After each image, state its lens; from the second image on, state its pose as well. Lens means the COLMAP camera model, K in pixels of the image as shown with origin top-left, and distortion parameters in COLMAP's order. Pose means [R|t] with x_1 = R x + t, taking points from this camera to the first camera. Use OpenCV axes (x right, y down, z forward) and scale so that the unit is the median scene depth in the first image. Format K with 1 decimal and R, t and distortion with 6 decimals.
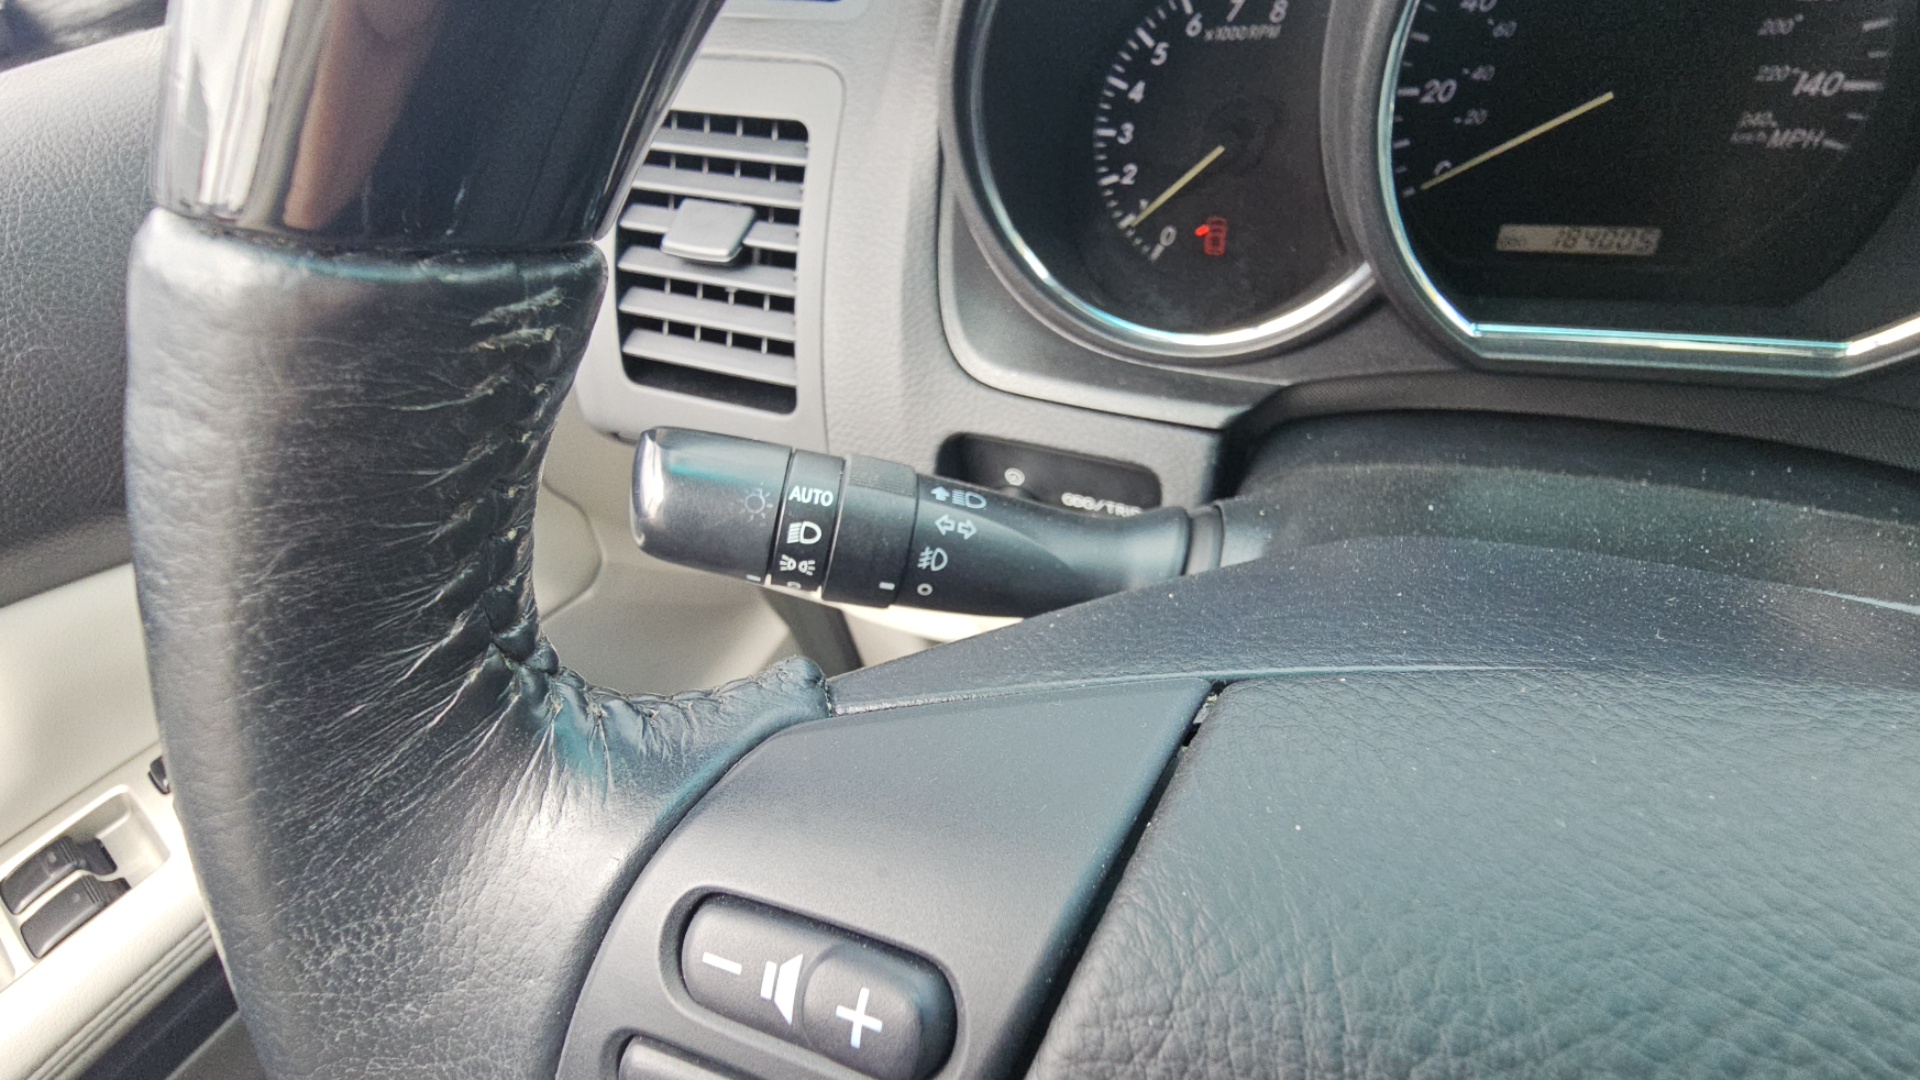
lens RADIAL K [[863.6, 0, 973.1], [0, 863.6, 545.9], [0, 0, 1]] dist [0.010279, -0.008046]
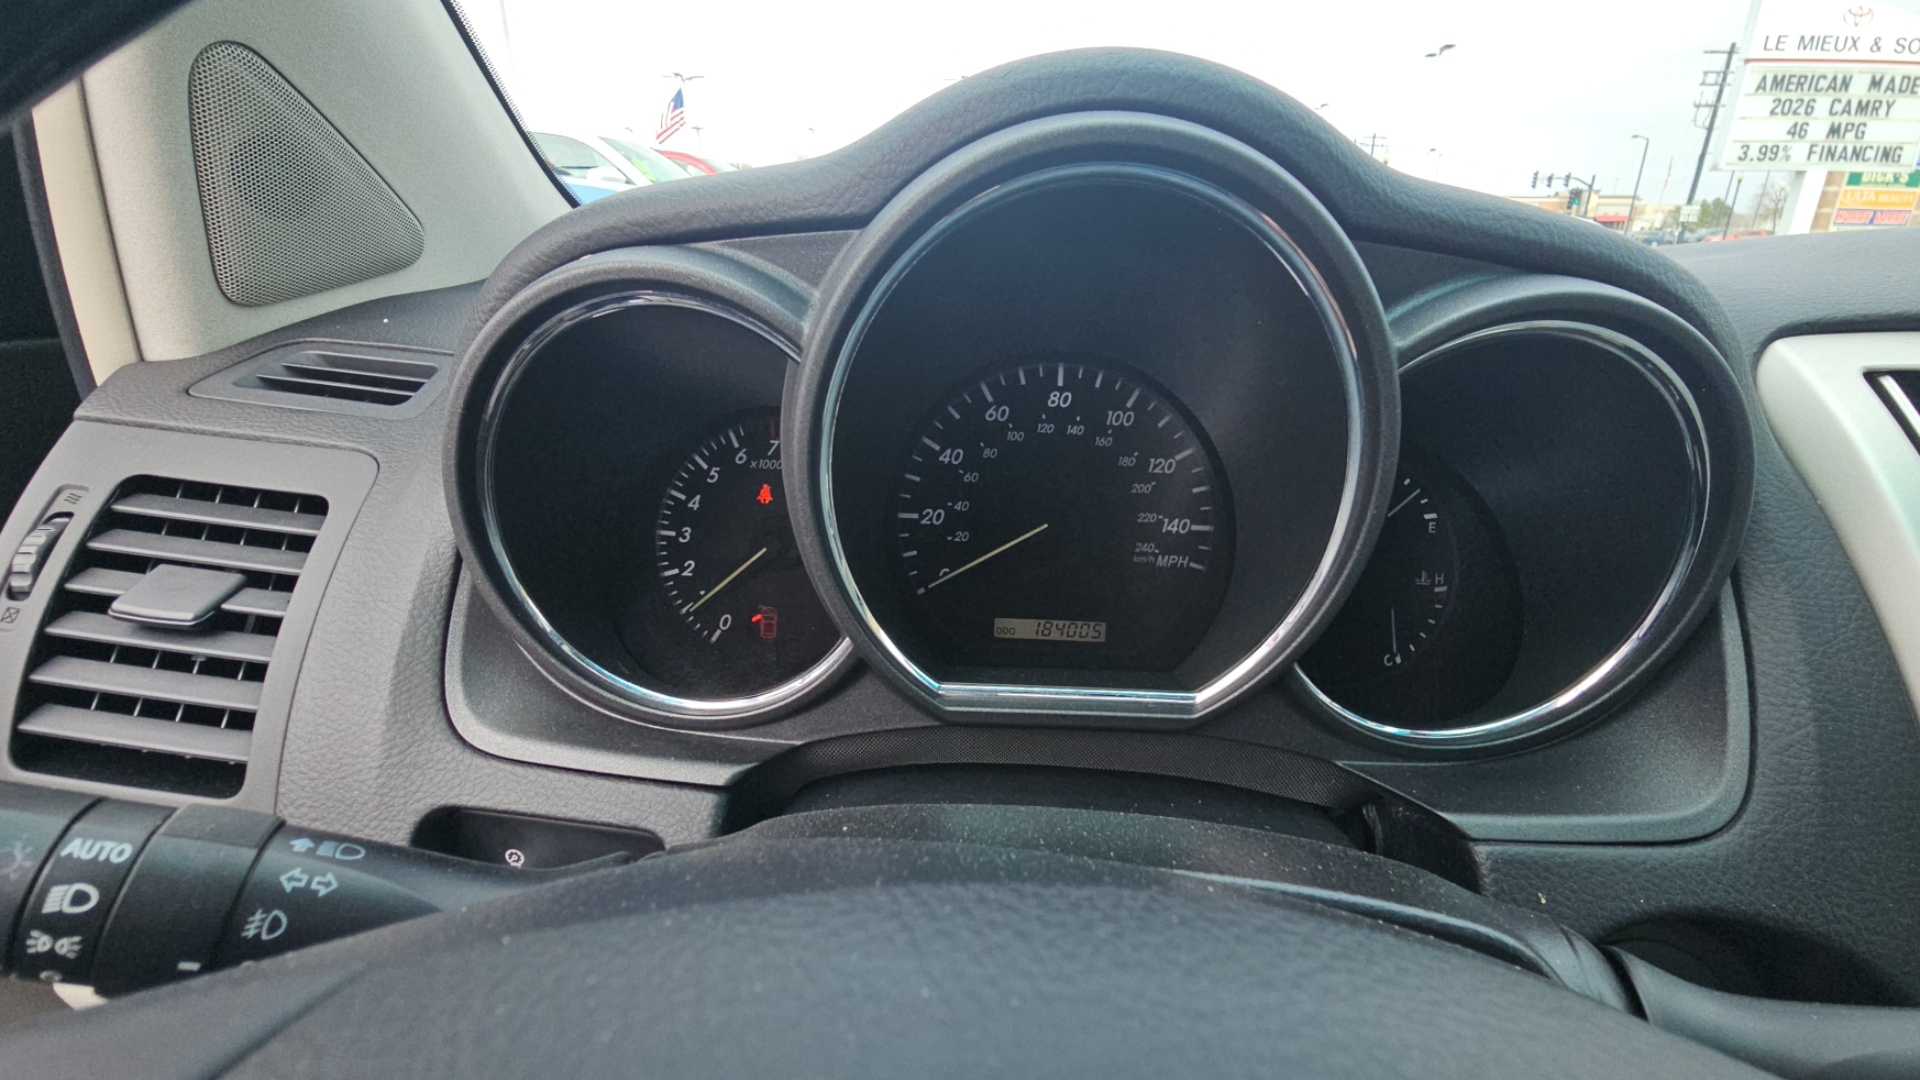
lens RADIAL K [[863.6, 0, 973.8], [0, 863.6, 548.0], [0, 0, 1]] dist [0.010279, -0.008046]
pose [[0.942259, 0.057849, 0.329852, 0.197006], [0.098901, 0.892963, -0.439131, 0.082175], [-0.319949, 0.446397, 0.835681, -0.056529]]
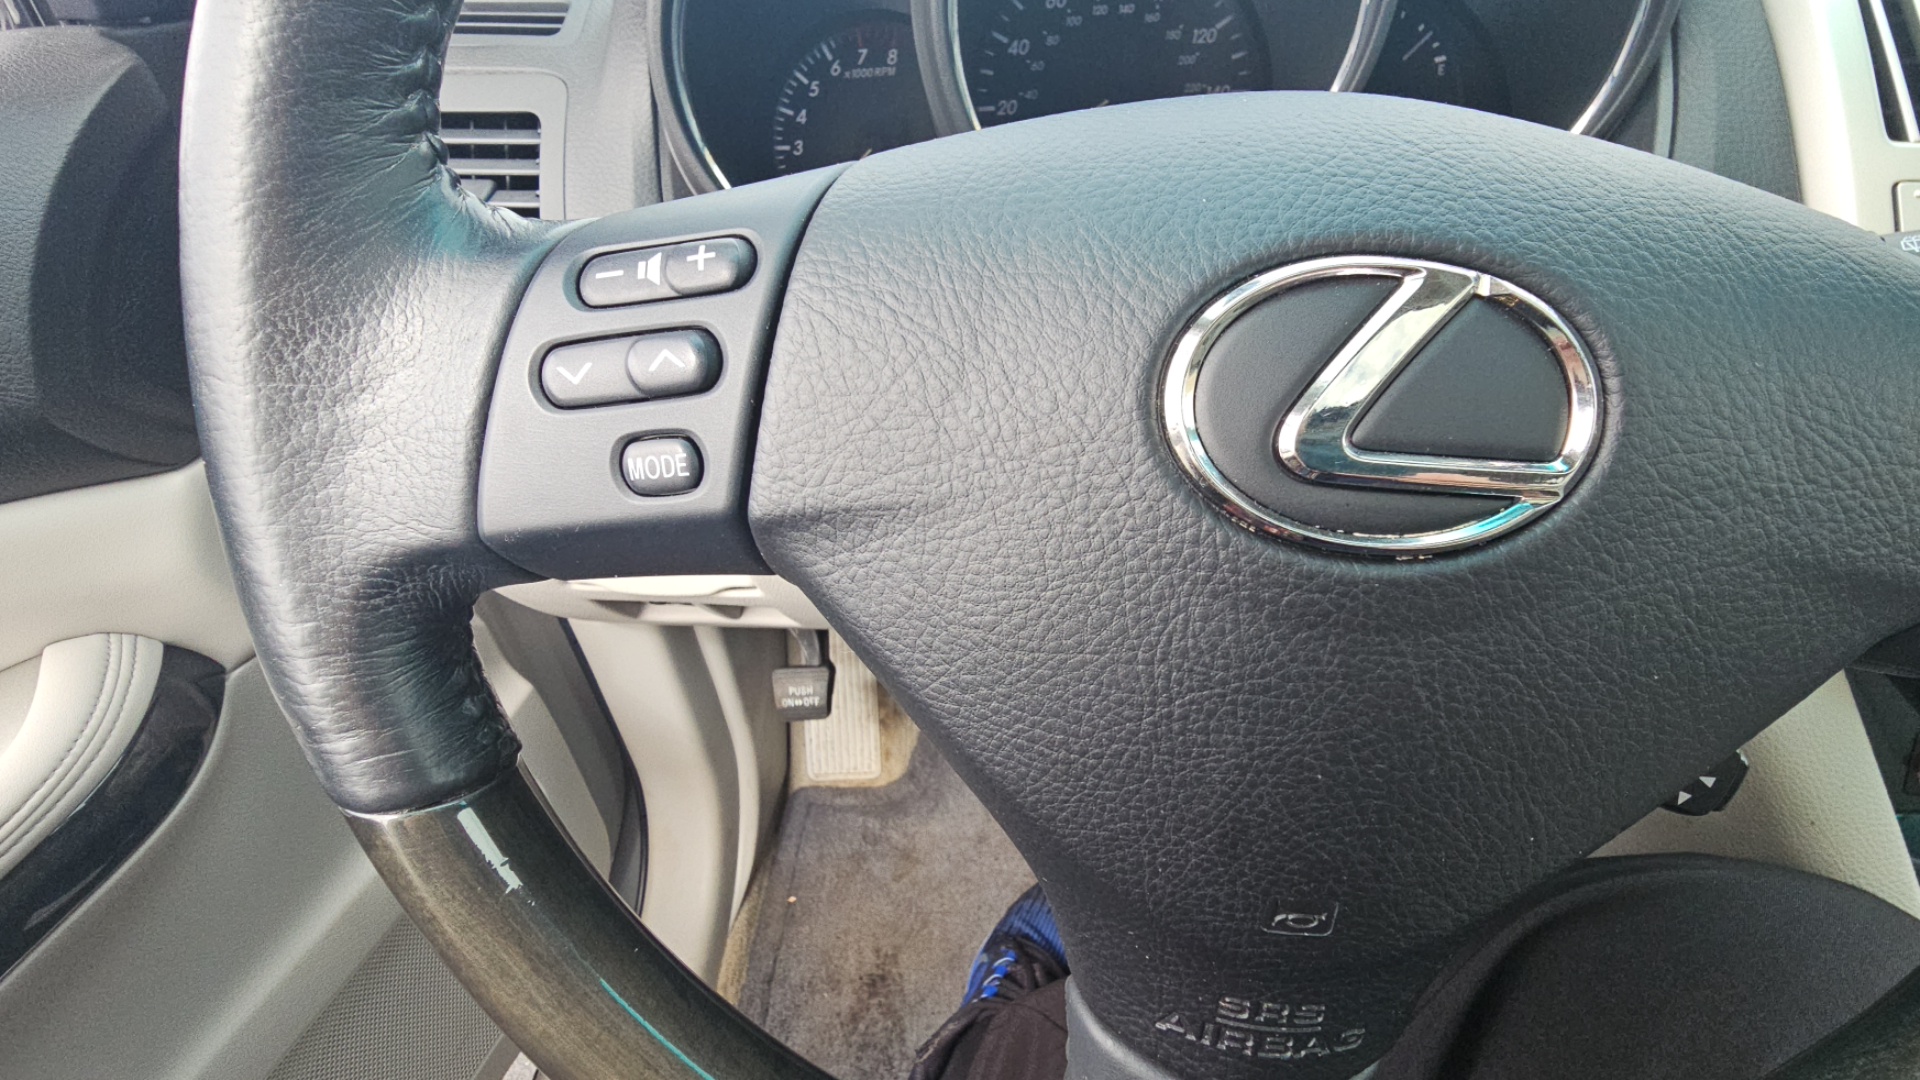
lens RADIAL K [[863.6, 0, 974.8], [0, 863.6, 547.3], [0, 0, 1]] dist [0.010279, -0.008046]
pose [[0.941902, -0.131006, 0.309287, -0.070555], [0.188602, 0.968220, -0.164255, 0.464073], [-0.277939, 0.213045, 0.936676, -0.216060]]
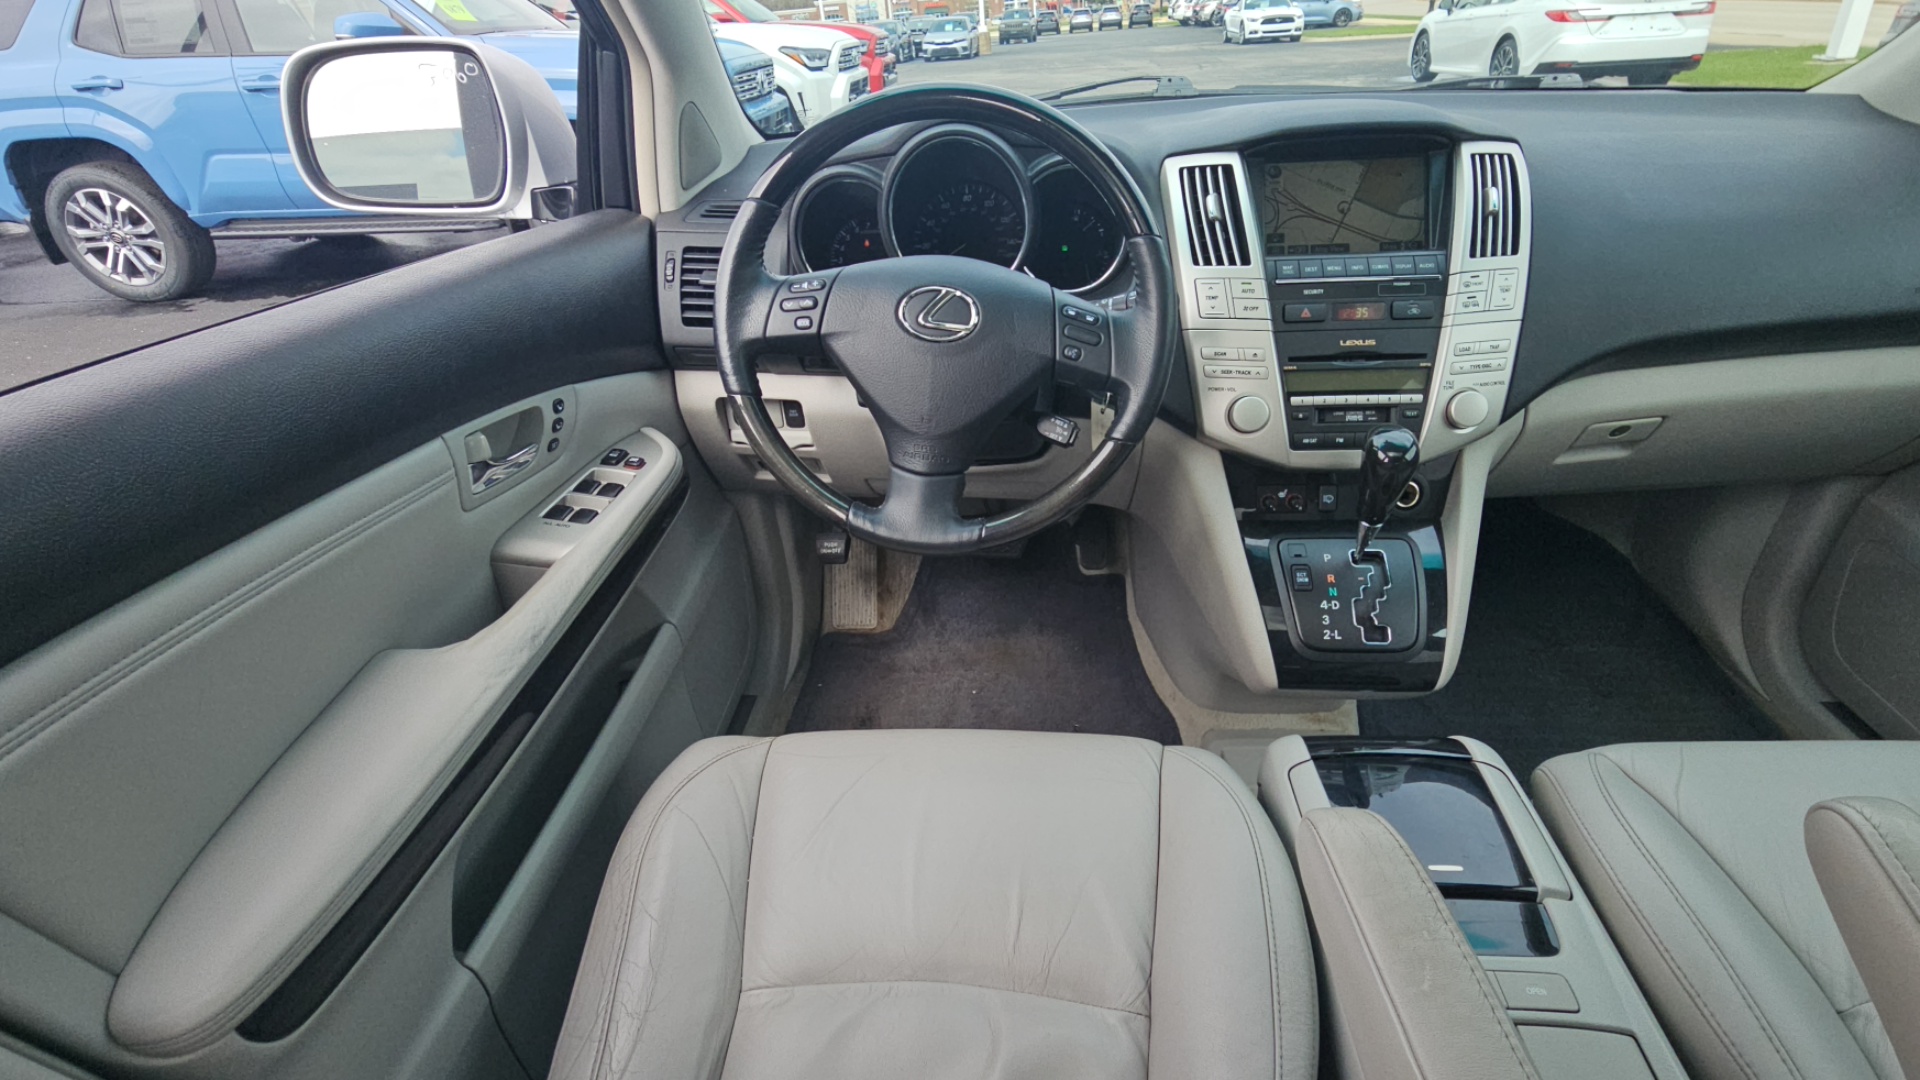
lens RADIAL K [[863.6, 0, 979.8], [0, 863.6, 543.5], [0, 0, 1]] dist [0.010279, -0.008046]
pose [[0.957796, -0.068500, 0.279169, -0.363363], [0.146874, 0.951466, -0.270445, 1.792831], [-0.247095, 0.300033, 0.921371, -2.157168]]
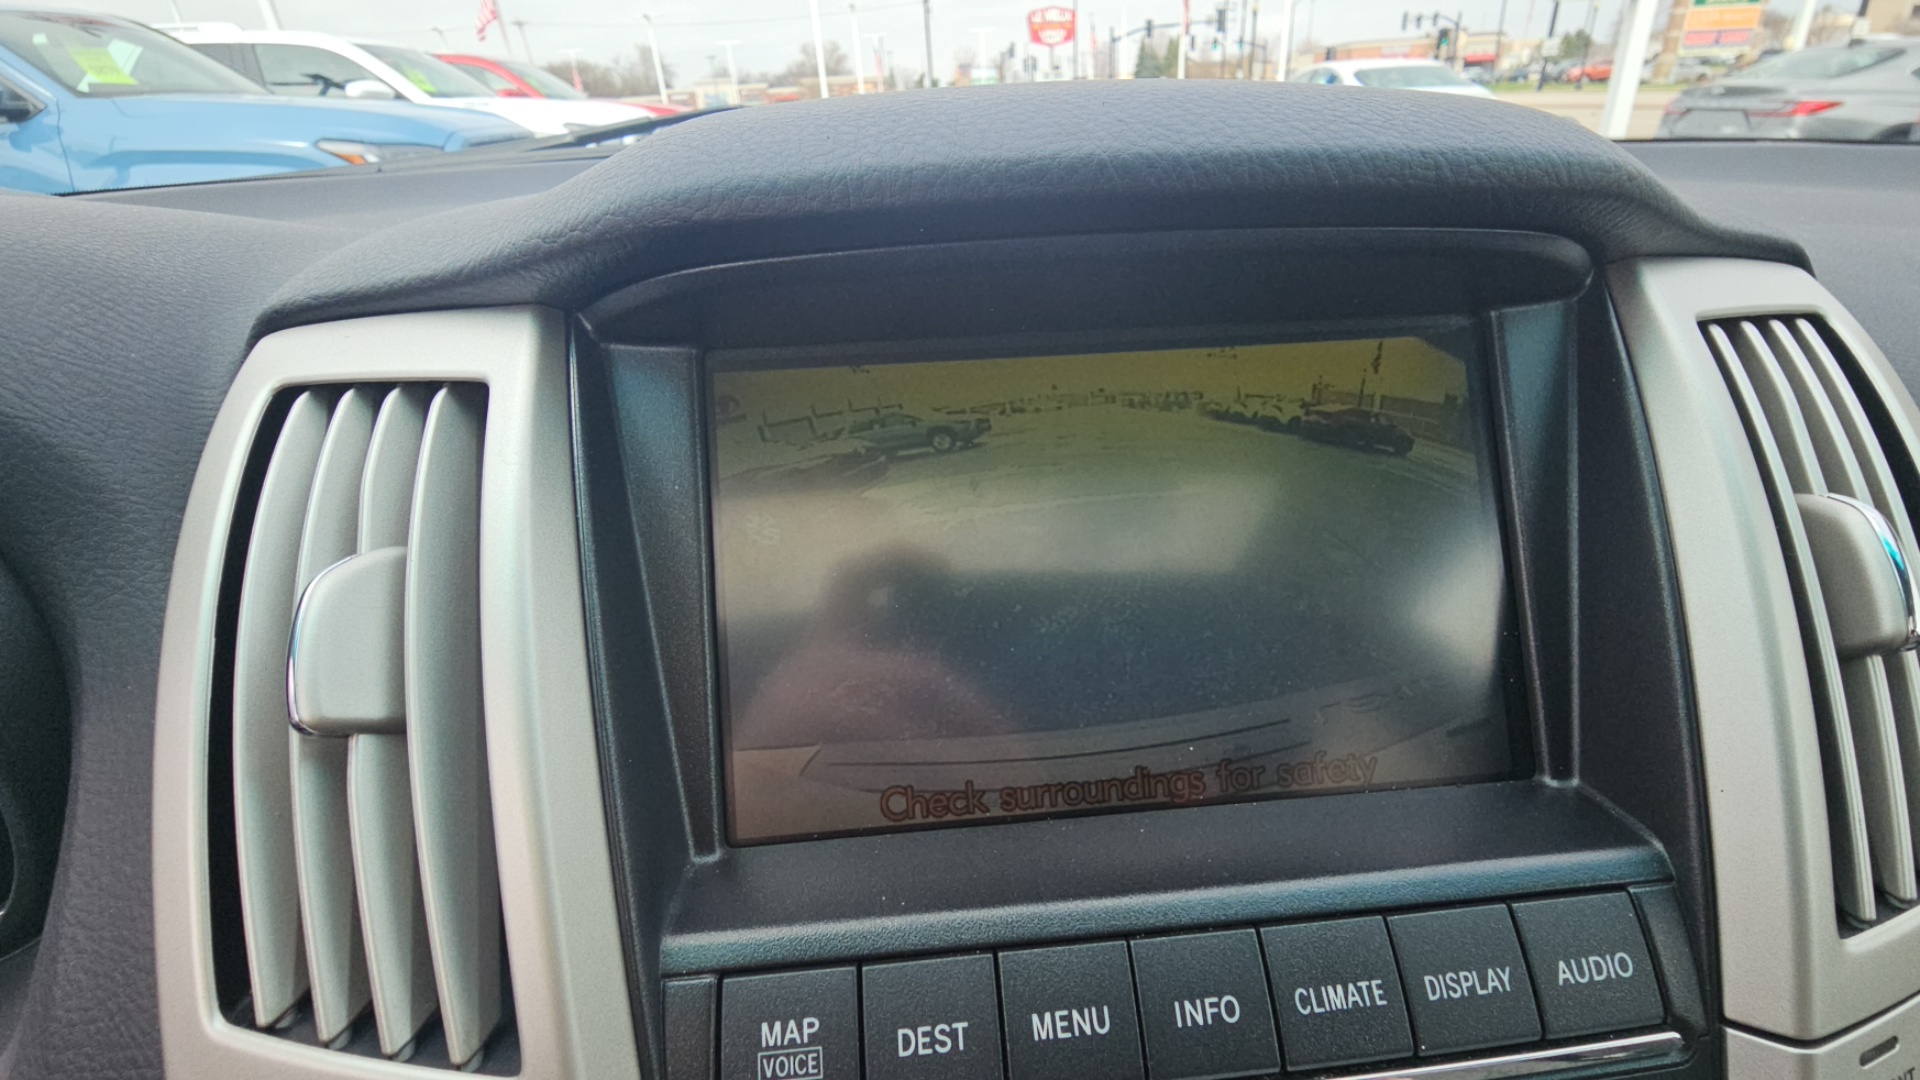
lens RADIAL K [[863.6, 0, 978.5], [0, 863.6, 552.5], [0, 0, 1]] dist [0.010279, -0.008046]
pose [[0.904780, -0.092442, 0.415725, 1.639017], [0.238344, 0.918880, -0.314406, 0.021776], [-0.352938, 0.383554, 0.853418, -0.346392]]
